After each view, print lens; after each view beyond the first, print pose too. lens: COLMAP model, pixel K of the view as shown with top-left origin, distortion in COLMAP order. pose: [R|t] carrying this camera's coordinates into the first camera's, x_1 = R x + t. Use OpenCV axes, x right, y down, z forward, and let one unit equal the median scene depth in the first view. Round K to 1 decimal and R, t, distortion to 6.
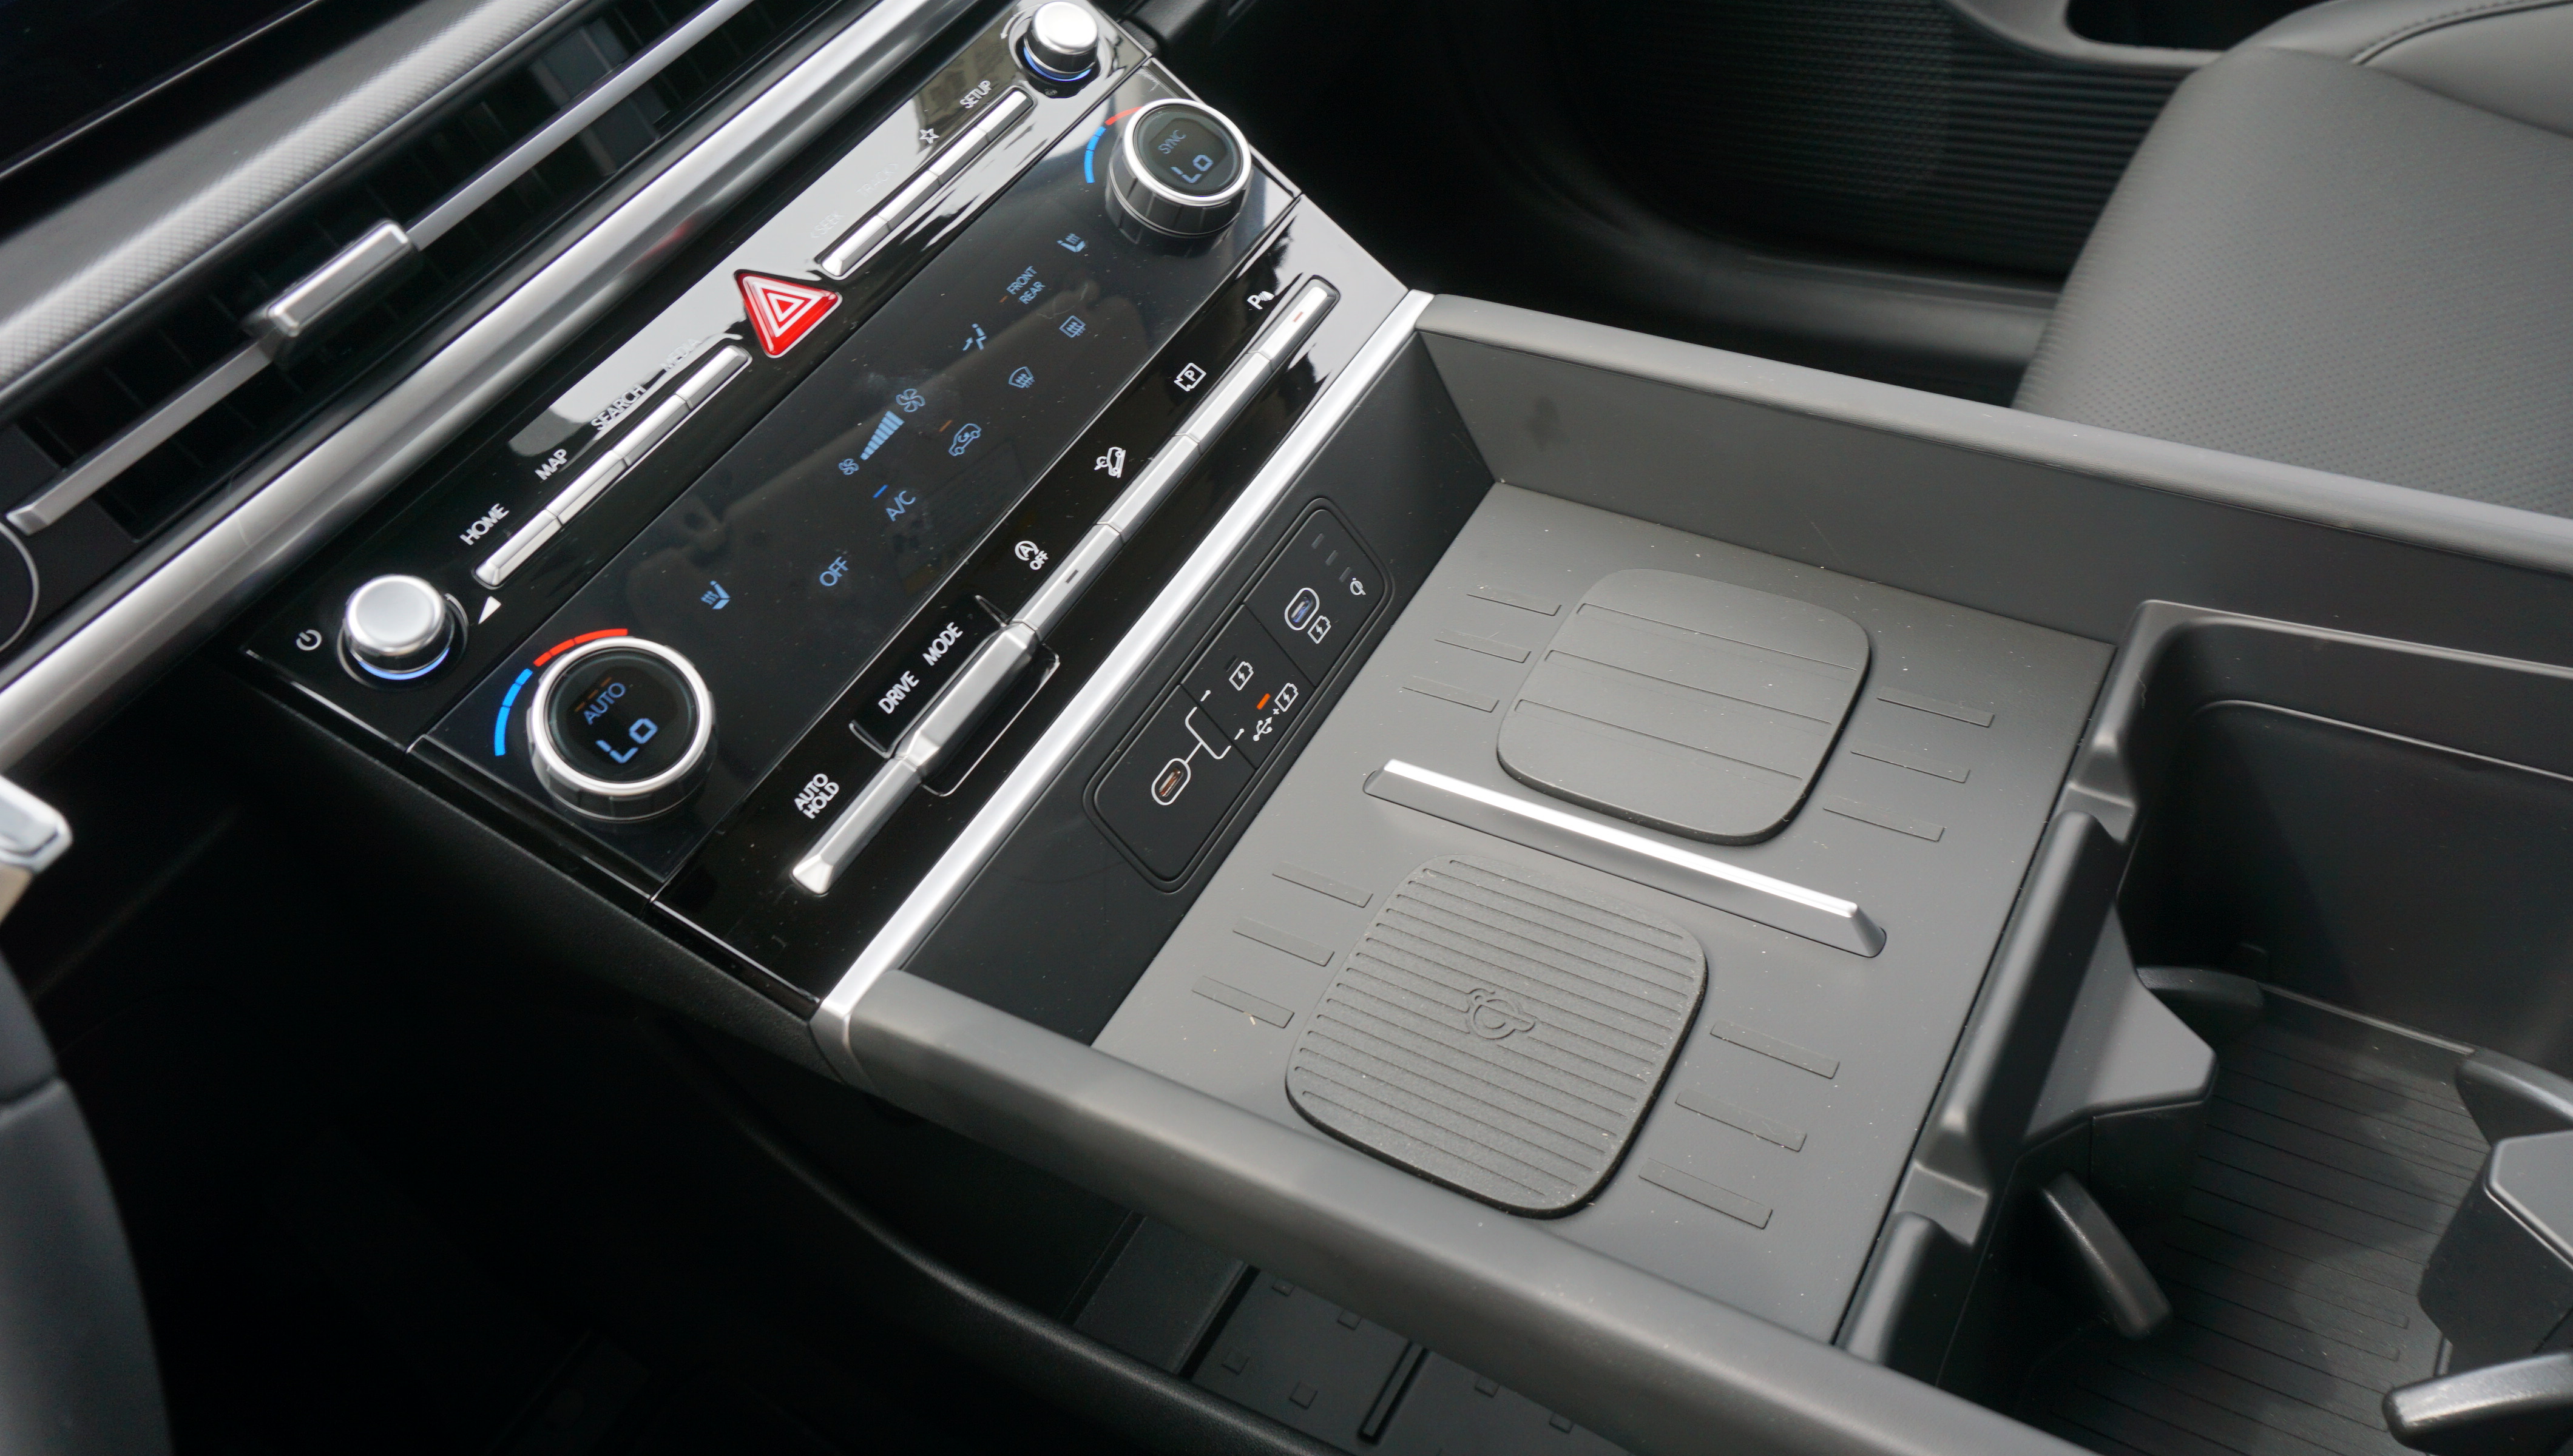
lens RADIAL K [[1718.0, 0, 1294.1], [0, 1718.0, 730.7], [0, 0, 1]] dist [-0.043881, 0.032461]
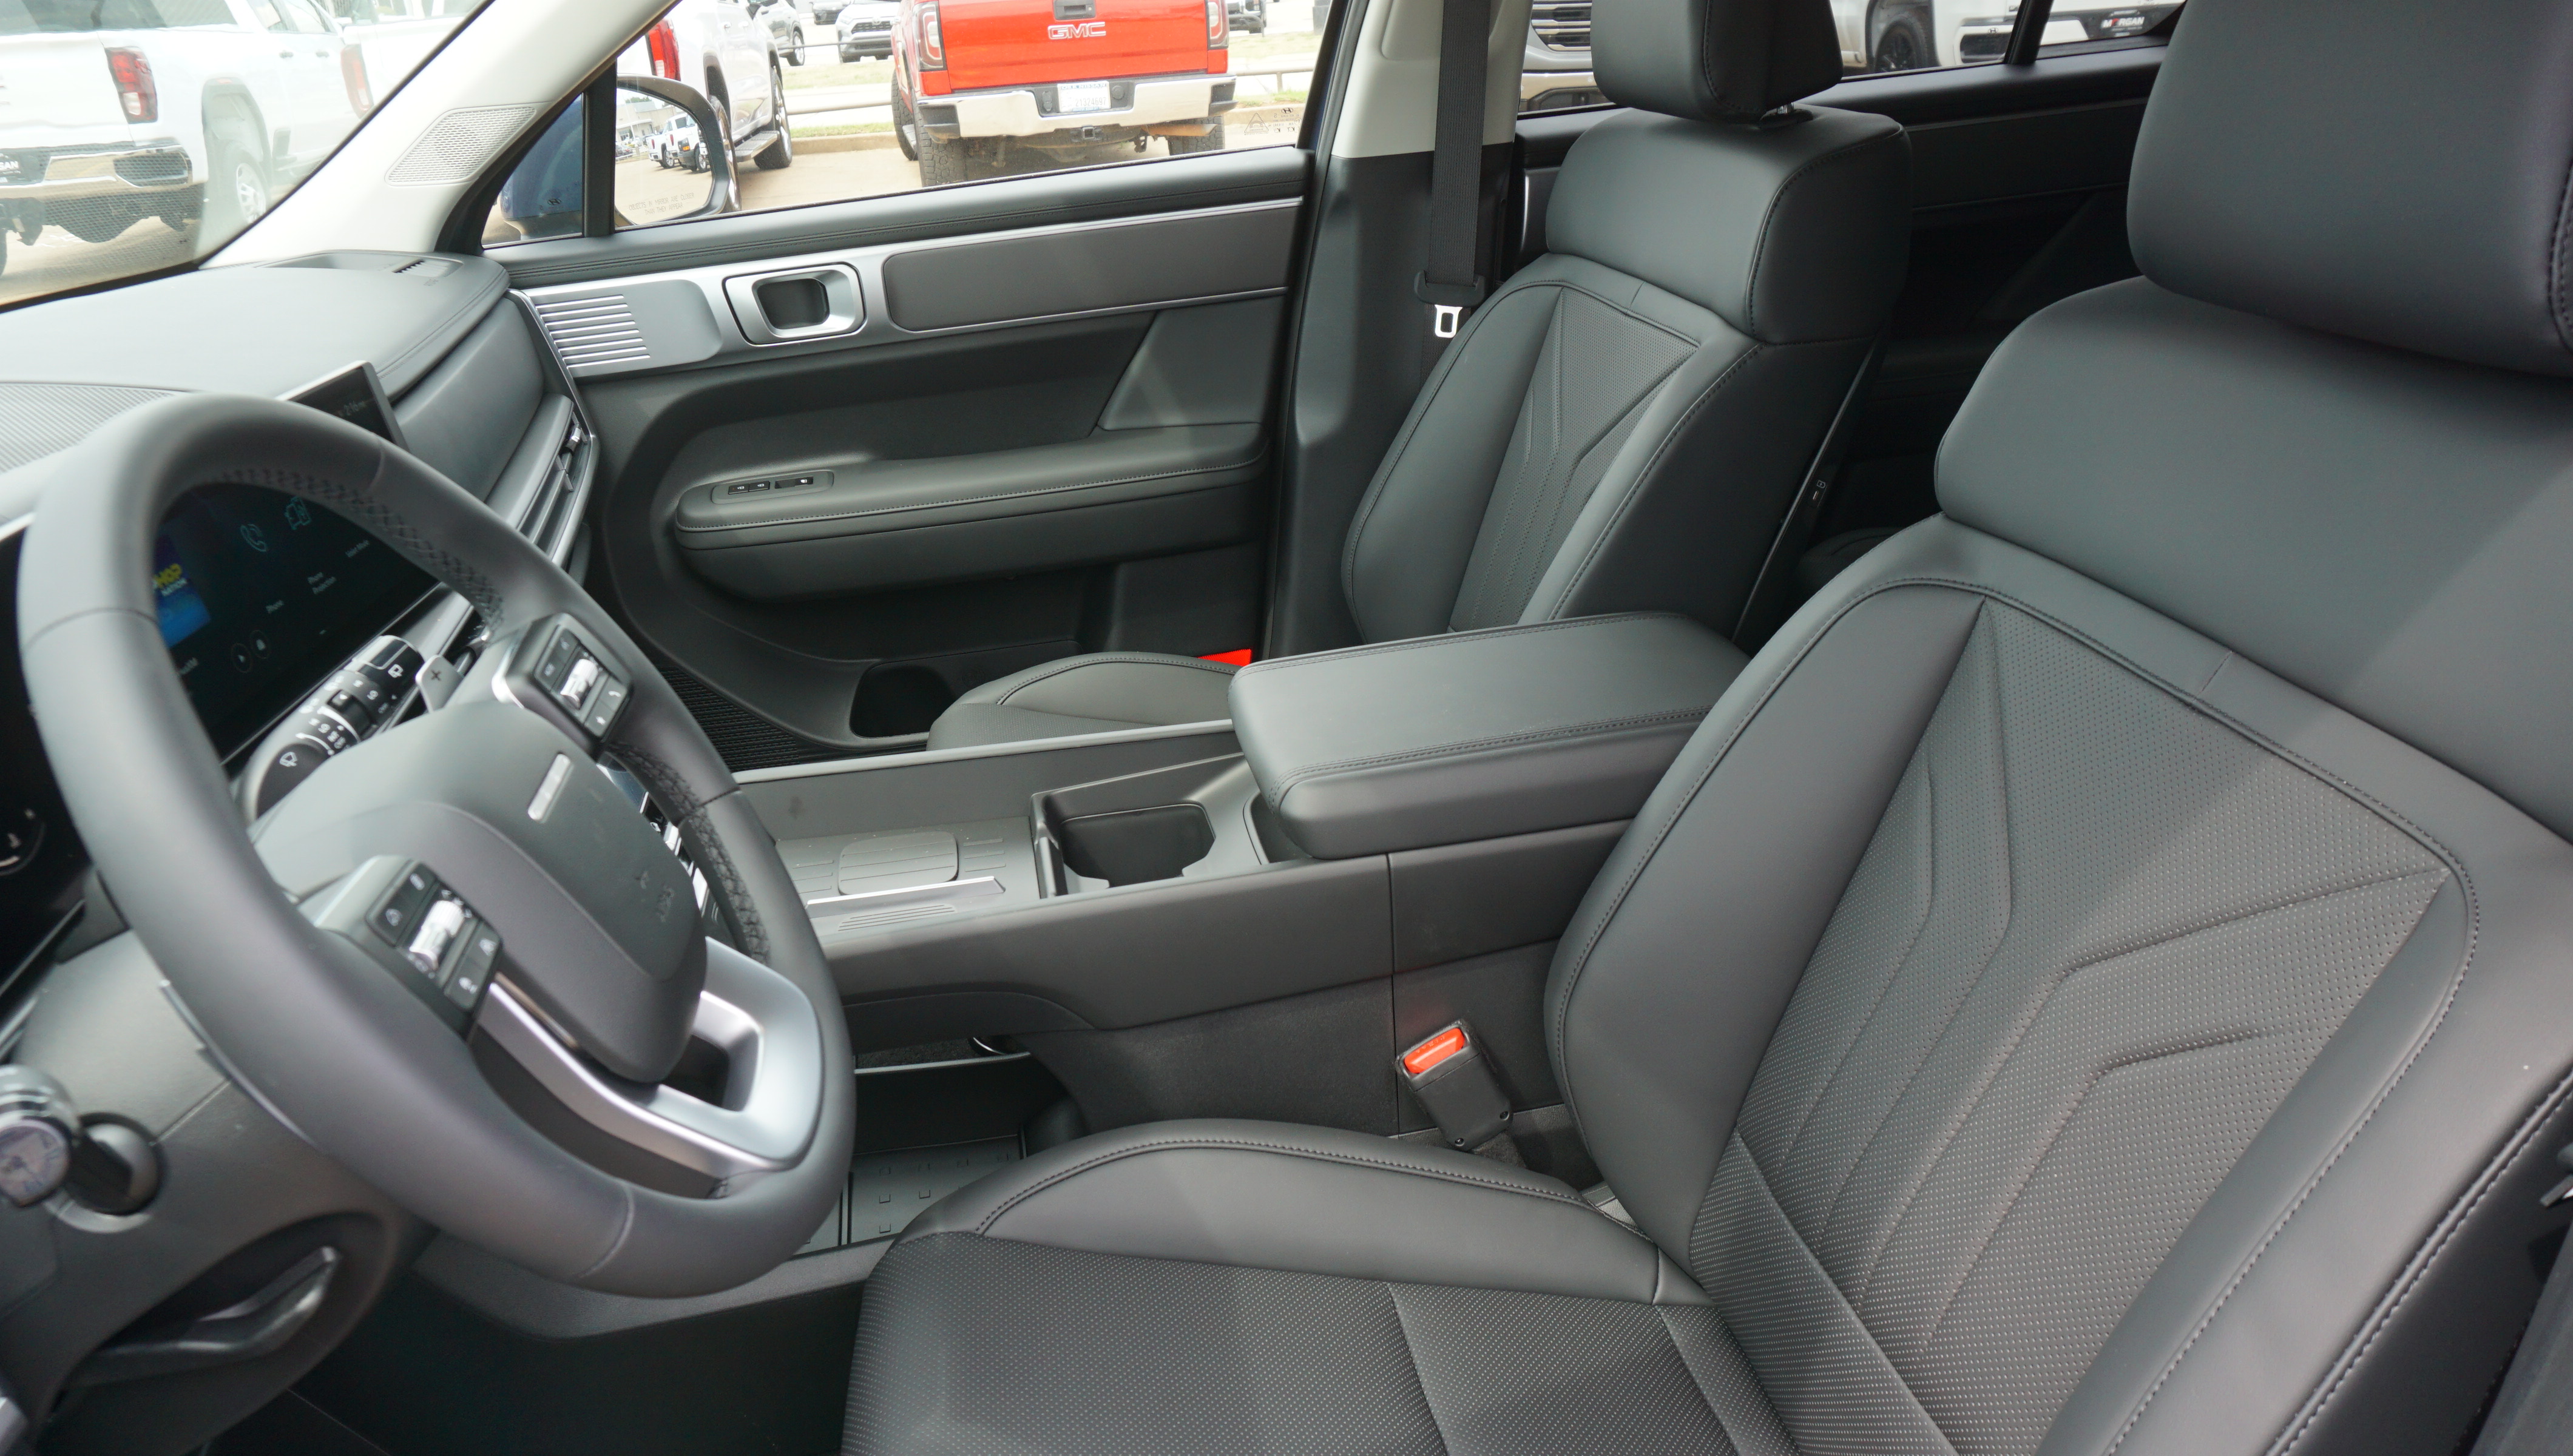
lens RADIAL K [[1718.0, 0, 1294.1], [0, 1718.0, 730.7], [0, 0, 1]] dist [-0.043881, 0.032461]
pose [[0.715155, -0.095320, 0.692436, -1.166227], [0.423994, 0.846739, -0.321344, 0.925399], [-0.555682, 0.523400, 0.645965, -1.182366]]
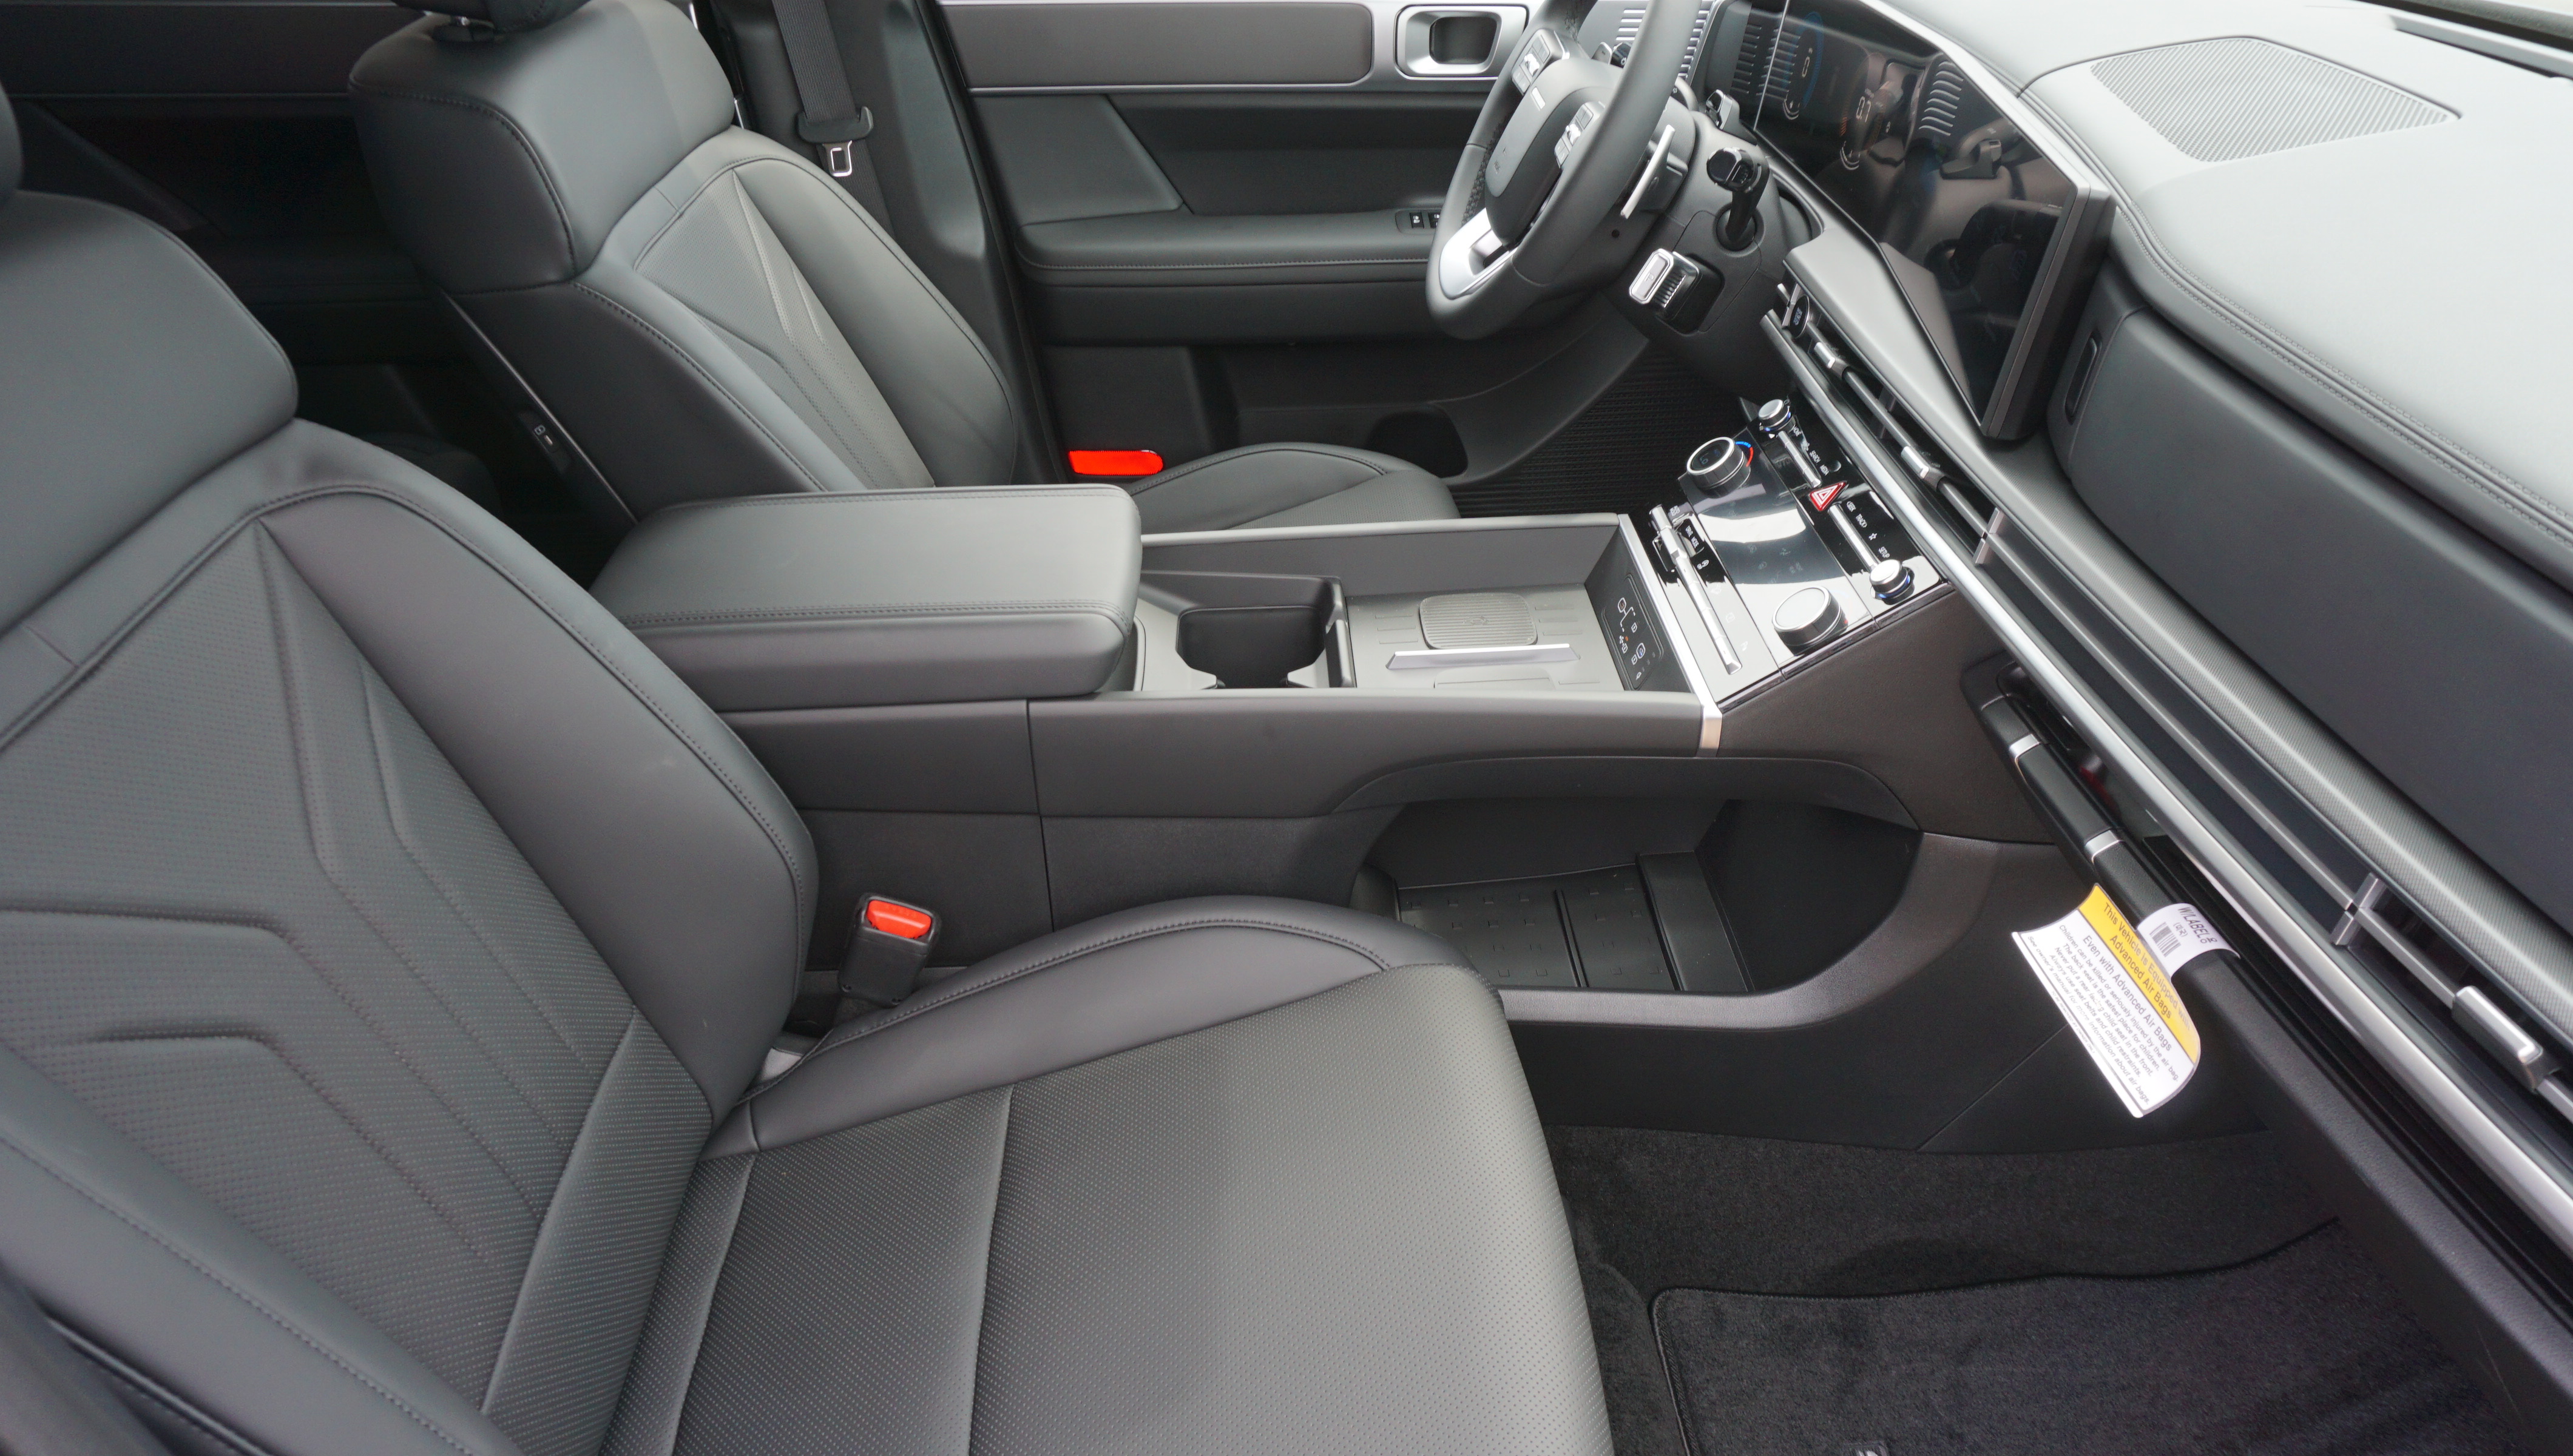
lens RADIAL K [[1718.0, 0, 1294.1], [0, 1718.0, 730.7], [0, 0, 1]] dist [-0.043881, 0.032461]
pose [[-0.798572, 0.508666, -0.321778, 1.333669], [-0.265898, 0.181474, 0.946766, -2.395600], [0.539982, 0.841621, -0.009667, 0.899931]]
